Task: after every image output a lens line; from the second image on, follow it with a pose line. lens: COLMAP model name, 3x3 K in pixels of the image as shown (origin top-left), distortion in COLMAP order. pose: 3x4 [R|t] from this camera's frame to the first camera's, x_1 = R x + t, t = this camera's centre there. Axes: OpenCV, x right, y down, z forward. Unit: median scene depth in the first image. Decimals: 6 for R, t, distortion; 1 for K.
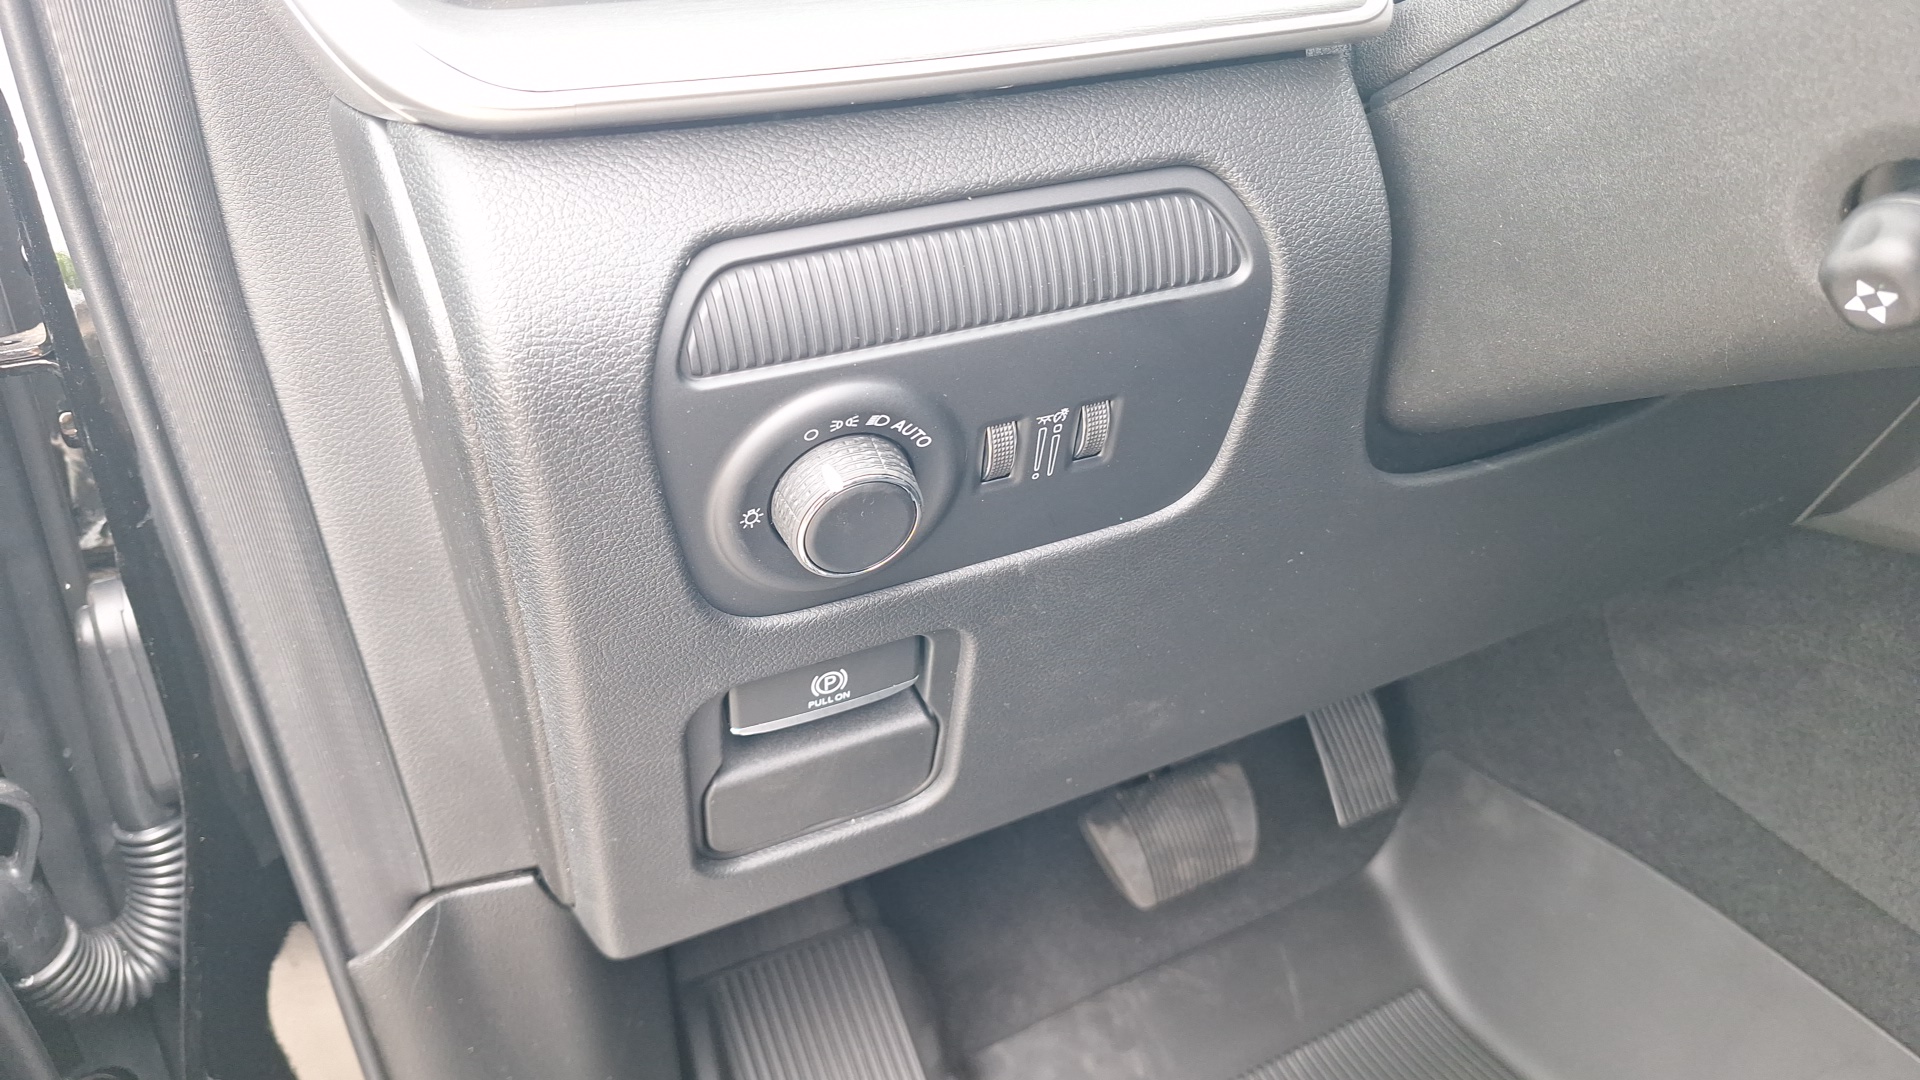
lens RADIAL K [[1285.4, 0, 958.9], [0, 1285.4, 532.5], [0, 0, 1]] dist [0.105595, -0.132300]
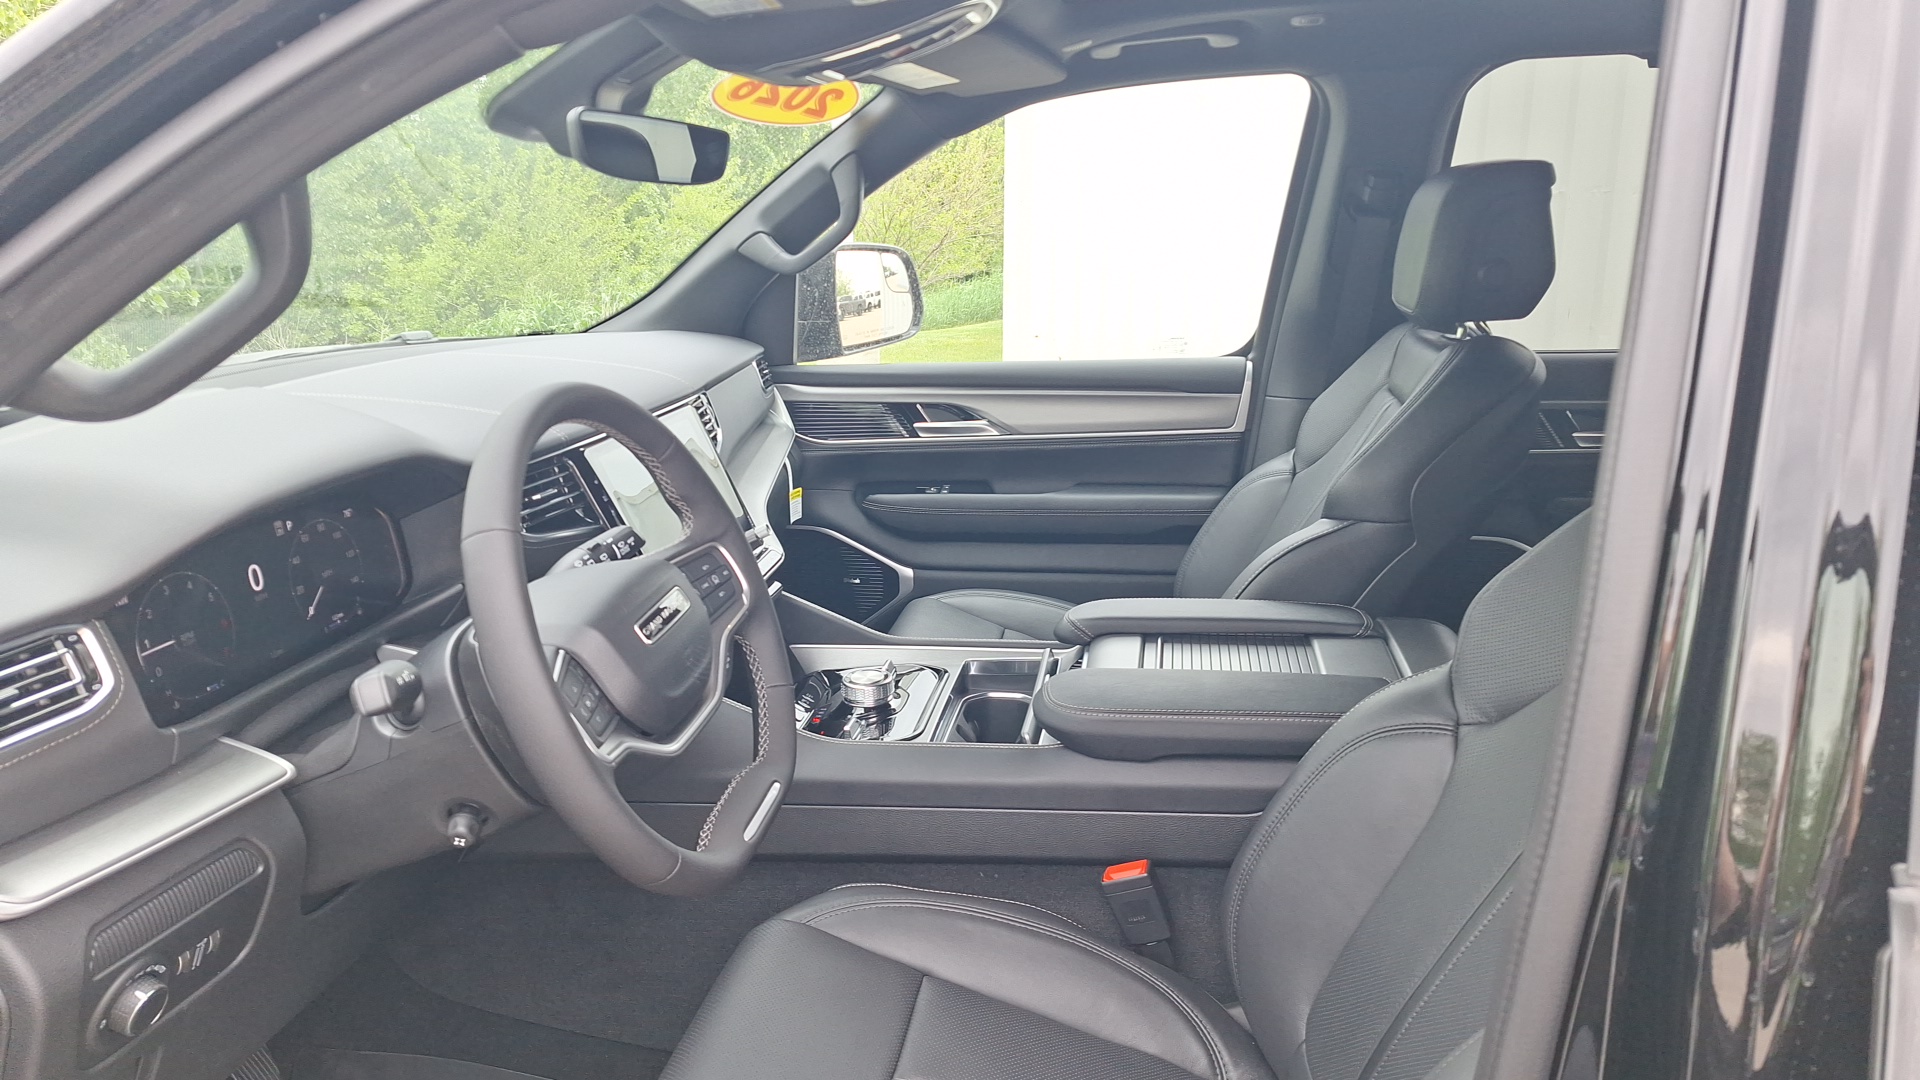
lens RADIAL K [[1285.4, 0, 958.9], [0, 1285.4, 532.5], [0, 0, 1]] dist [0.105595, -0.132300]
pose [[0.573908, -0.089596, 0.814004, -1.152784], [0.258410, 0.963026, -0.076192, -0.296523], [-0.777080, 0.254074, 0.575841, -1.980146]]
